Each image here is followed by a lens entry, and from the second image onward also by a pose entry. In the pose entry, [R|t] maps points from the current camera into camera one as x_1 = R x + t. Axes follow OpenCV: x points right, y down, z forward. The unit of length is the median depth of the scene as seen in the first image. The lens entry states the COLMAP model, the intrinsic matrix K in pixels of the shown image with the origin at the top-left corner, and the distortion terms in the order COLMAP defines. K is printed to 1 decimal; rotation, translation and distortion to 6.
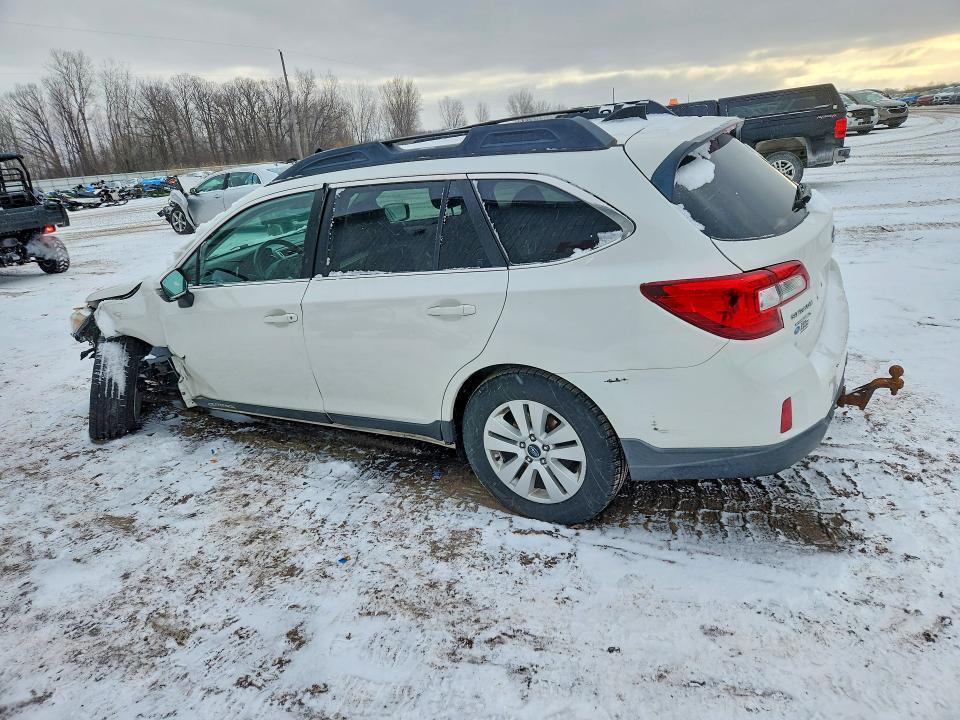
lens RADIAL K [[733.0, 0, 480.0], [0, 733.0, 360.0], [0, 0, 1]] dist [0.059338, -0.000998]
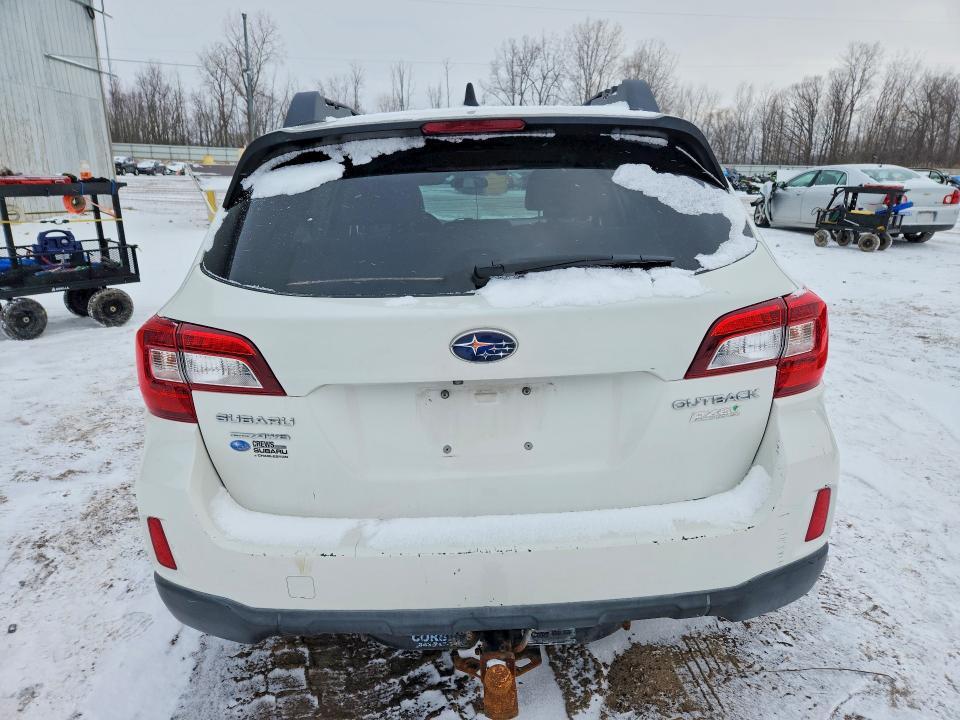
lens RADIAL K [[719.4, 0, 480.0], [0, 719.4, 360.0], [0, 0, 1]] dist [0.023007, -0.003190]
pose [[0.441608, 0.341677, -0.829602, 0.792090], [-0.327155, 0.922308, 0.205710, -0.236088], [0.835435, 0.180565, 0.519080, 0.666231]]
